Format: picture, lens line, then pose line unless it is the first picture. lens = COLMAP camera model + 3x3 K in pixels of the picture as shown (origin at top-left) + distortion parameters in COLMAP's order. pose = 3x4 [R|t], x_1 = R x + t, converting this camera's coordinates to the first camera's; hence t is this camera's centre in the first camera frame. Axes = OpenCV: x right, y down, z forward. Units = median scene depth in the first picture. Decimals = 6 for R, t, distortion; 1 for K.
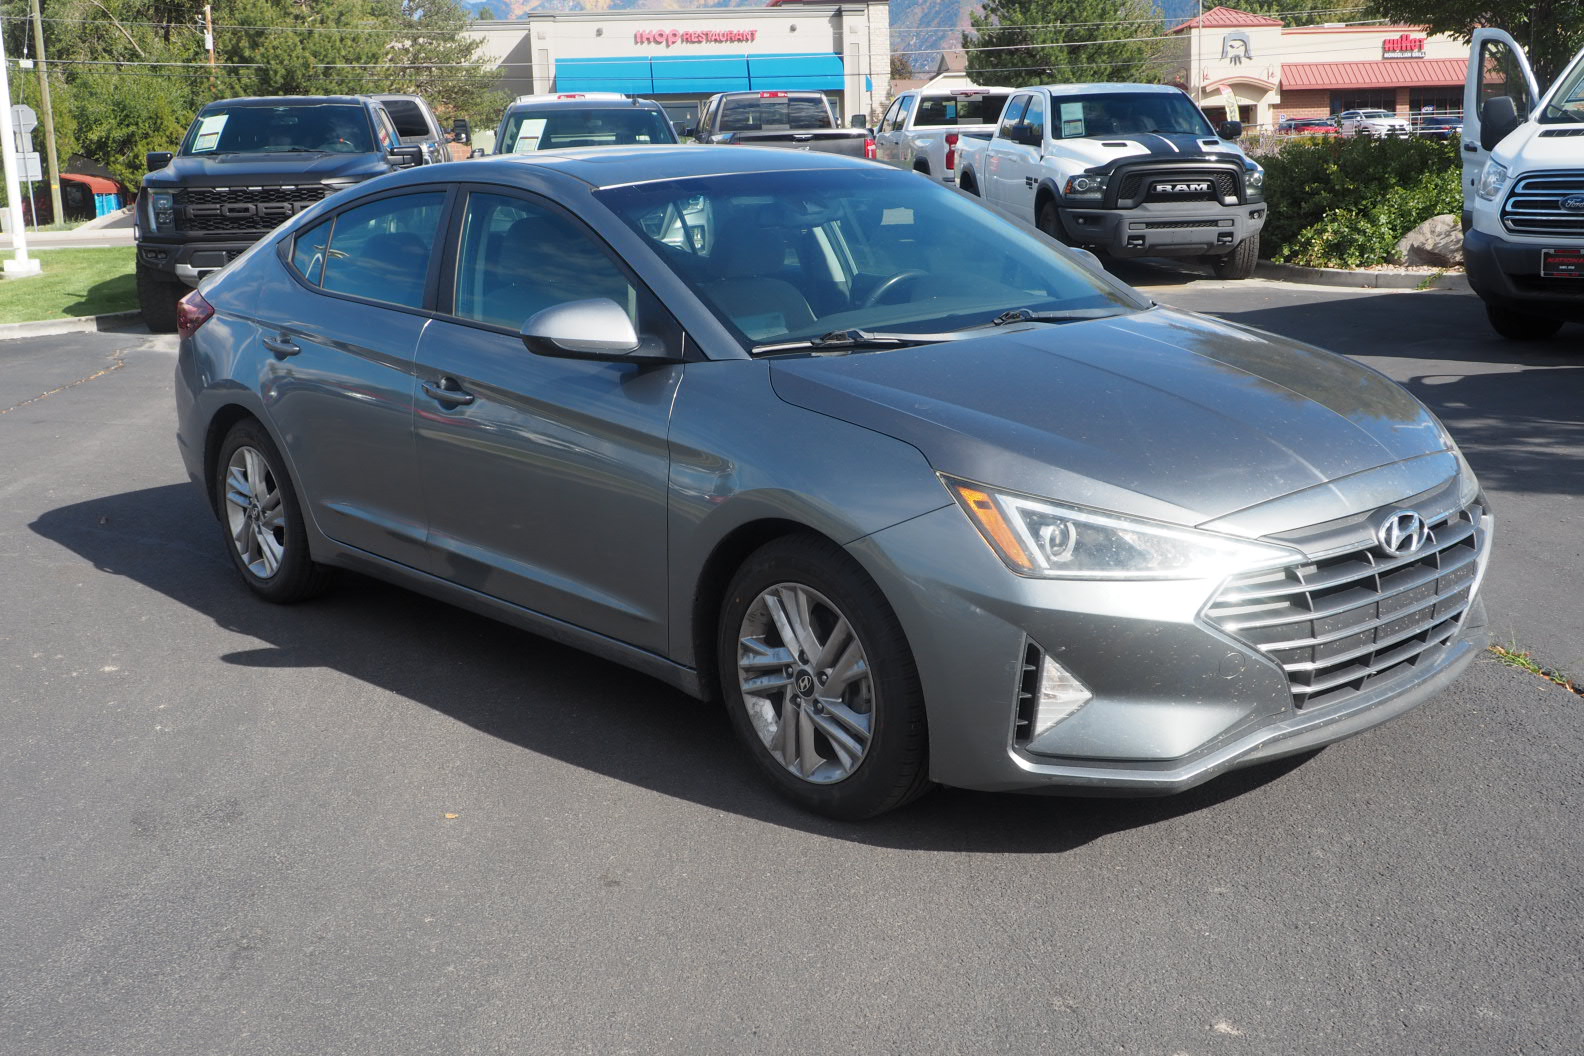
lens RADIAL K [[1576.6, 0, 784.6], [0, 1576.6, 529.3], [0, 0, 1]] dist [-0.036196, 0.000000]
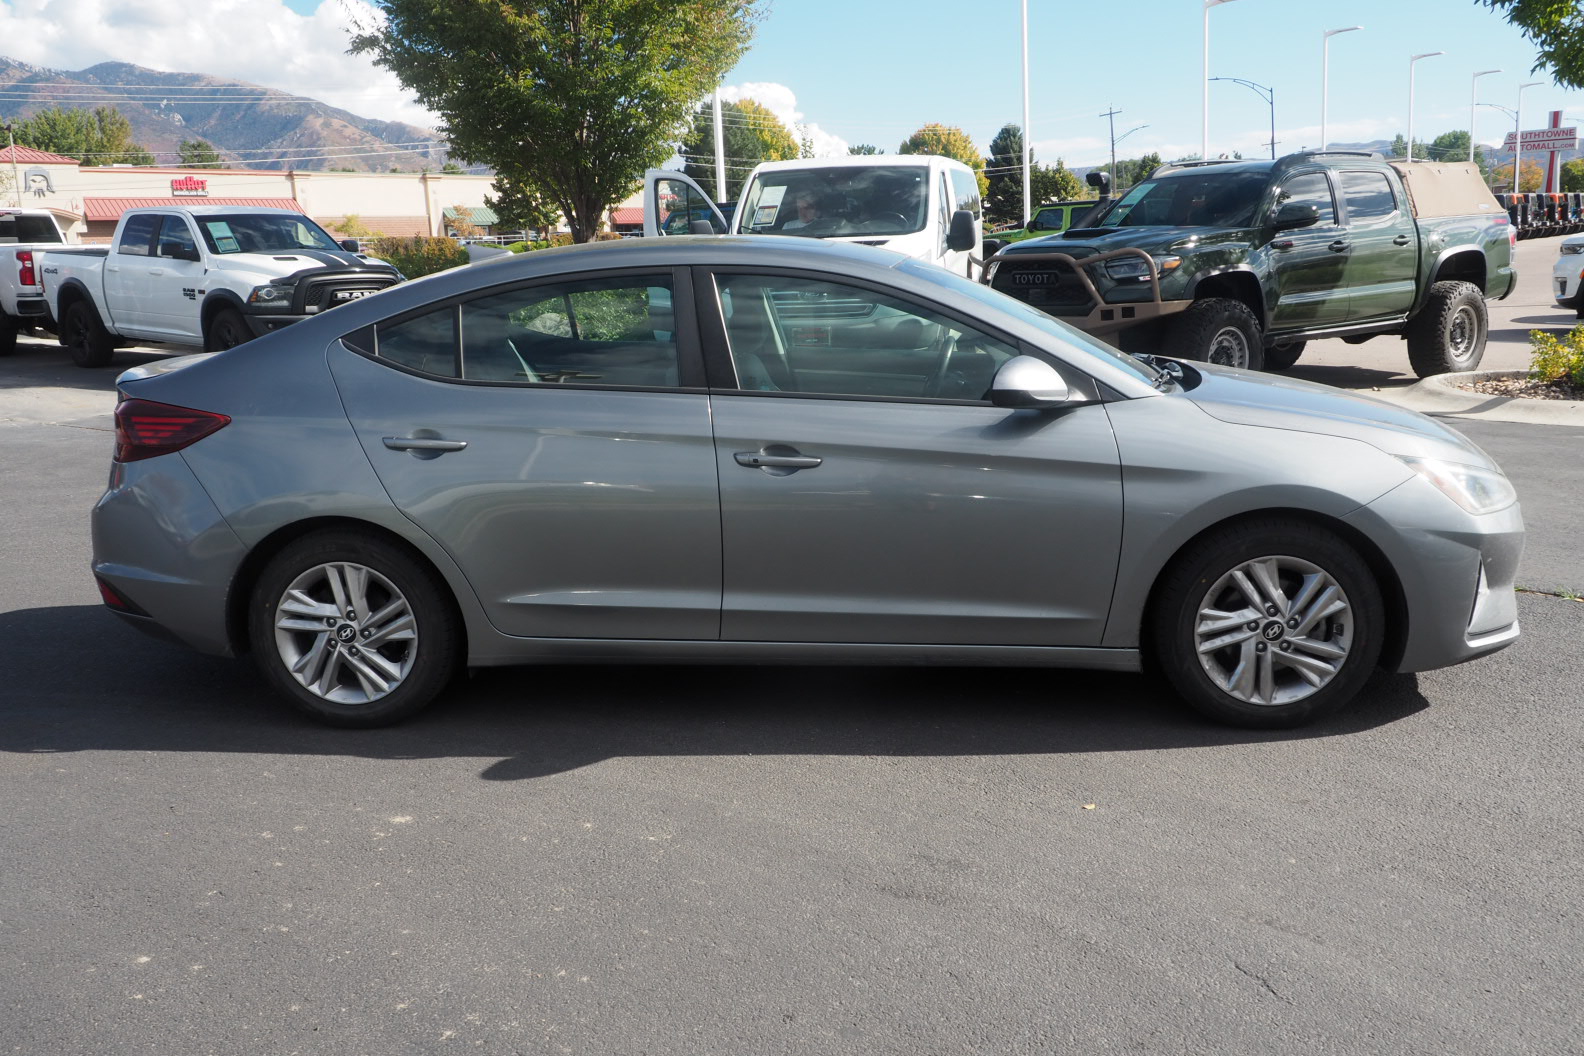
lens RADIAL K [[1309.1, 0, 785.5], [0, 1309.1, 526.9], [0, 0, 1]] dist [-0.028287, 0.013192]
pose [[0.751313, -0.127587, 0.647496, -0.666201], [0.154731, 0.987841, 0.015111, -0.046494], [-0.641551, 0.088835, 0.761919, 0.276531]]
